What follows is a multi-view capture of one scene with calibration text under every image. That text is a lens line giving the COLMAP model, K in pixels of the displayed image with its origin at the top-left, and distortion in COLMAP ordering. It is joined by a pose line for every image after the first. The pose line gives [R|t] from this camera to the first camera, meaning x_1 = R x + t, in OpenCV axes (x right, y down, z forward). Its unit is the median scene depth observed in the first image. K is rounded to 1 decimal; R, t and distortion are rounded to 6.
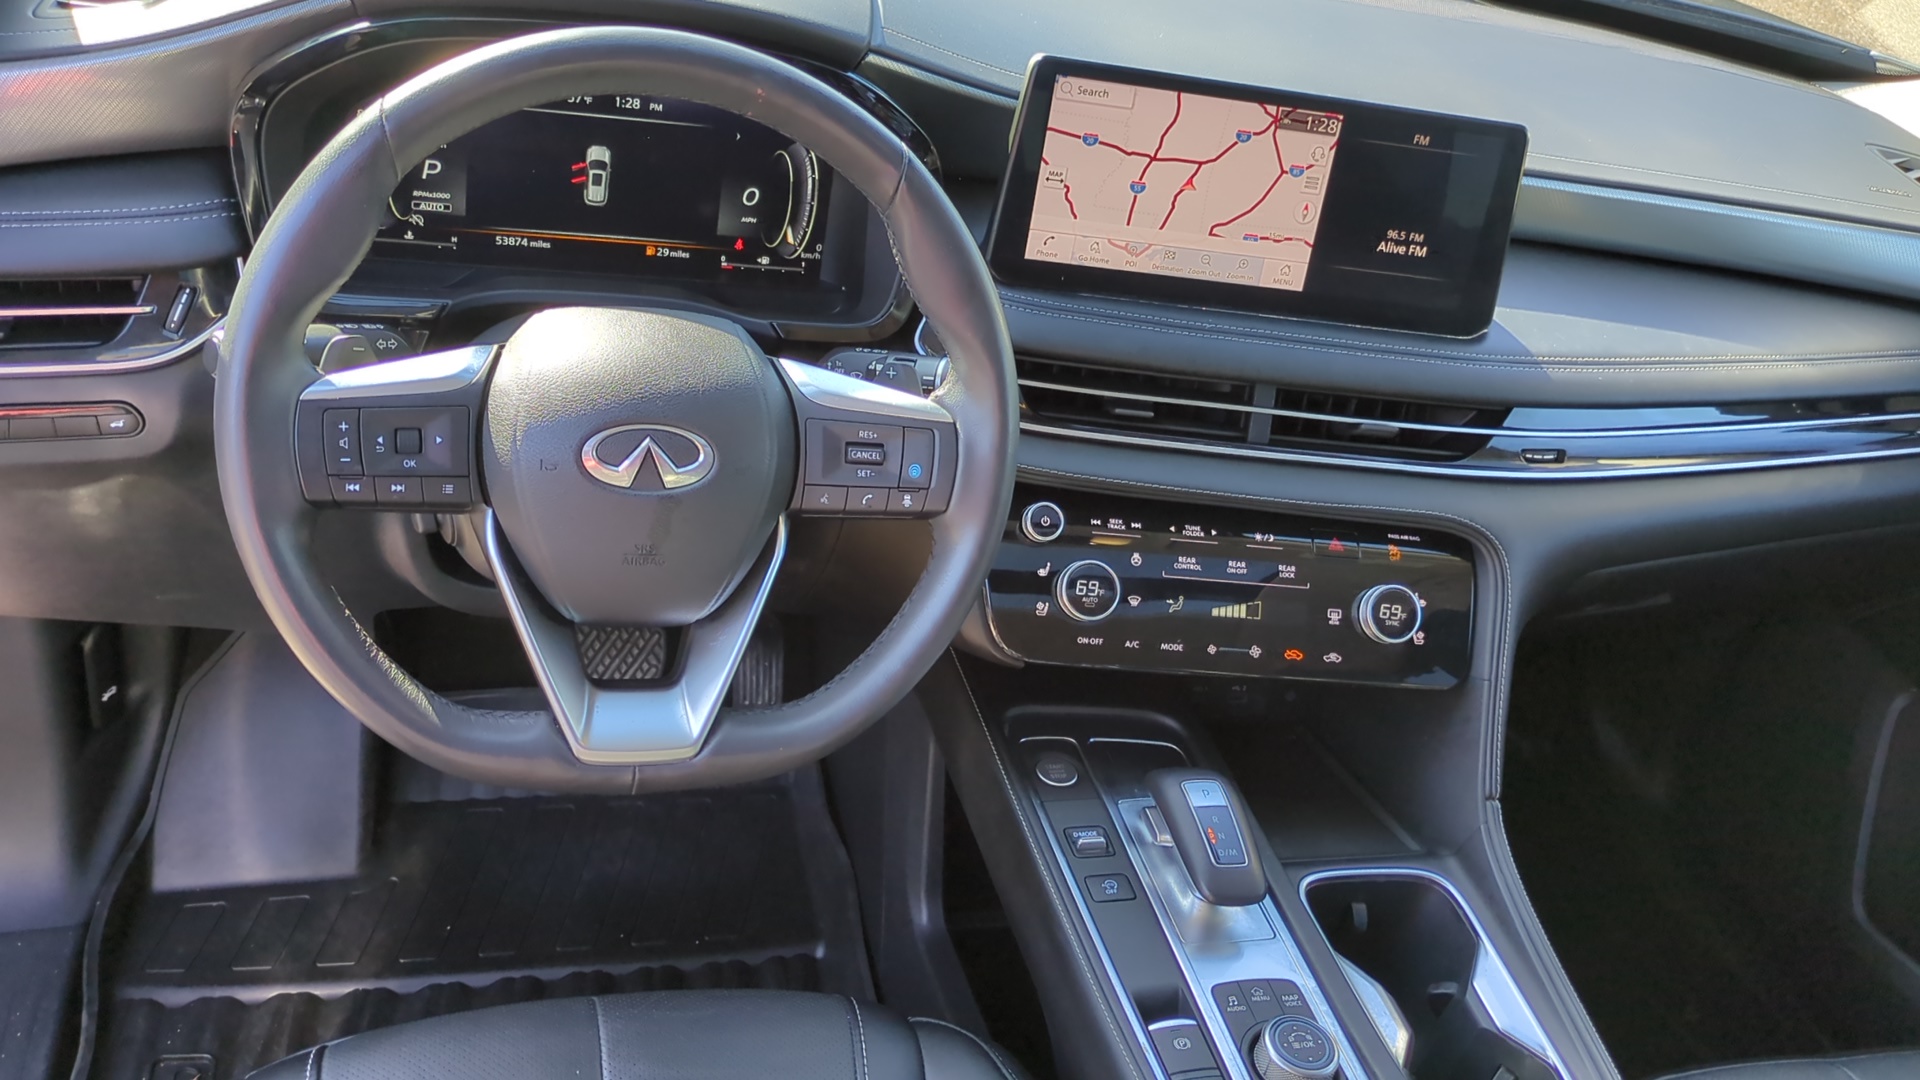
lens RADIAL K [[1549.8, 0, 955.6], [0, 1549.8, 613.7], [0, 0, 1]] dist [0.016397, 0.001675]
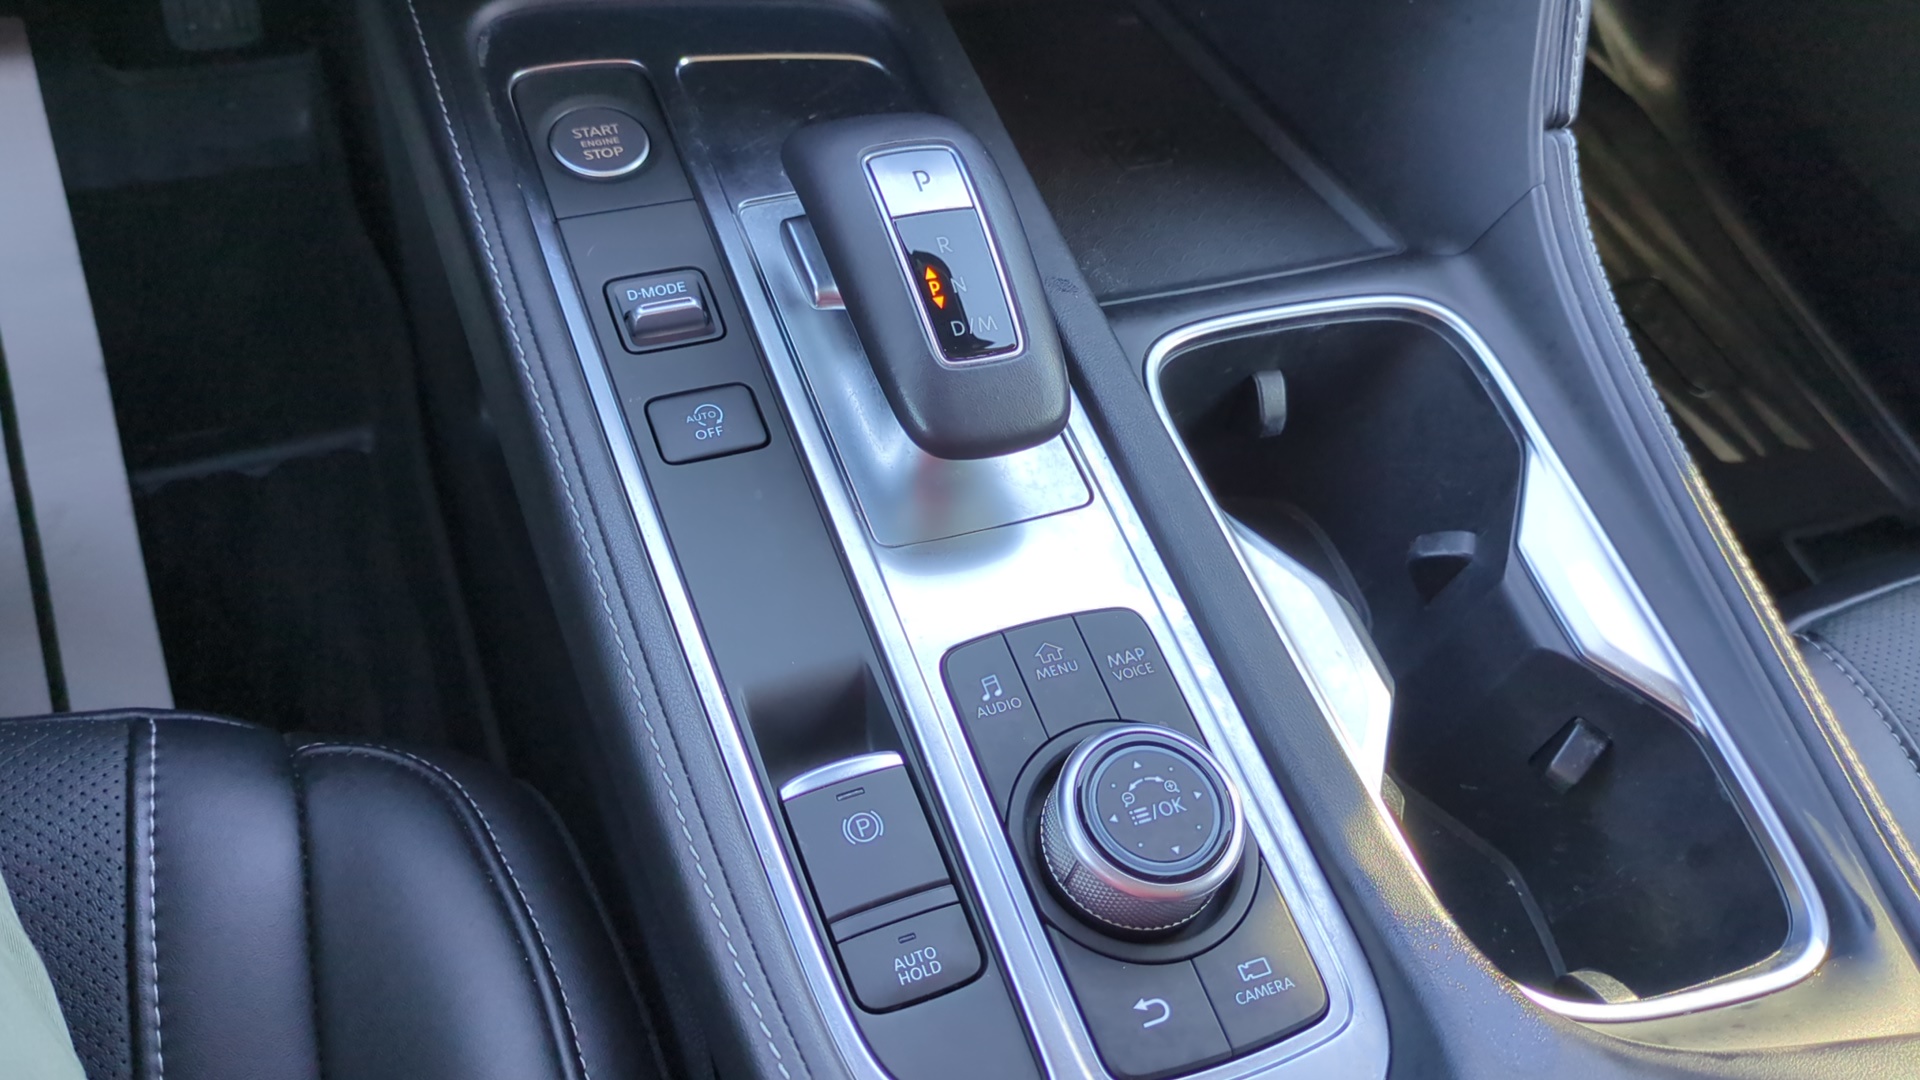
lens RADIAL K [[1549.8, 0, 955.6], [0, 1549.8, 613.7], [0, 0, 1]] dist [0.016397, 0.001675]
pose [[0.992473, -0.103419, 0.065593, 0.148916], [0.068611, 0.913201, 0.401692, 0.065489], [-0.101442, -0.394168, 0.913423, 0.650465]]
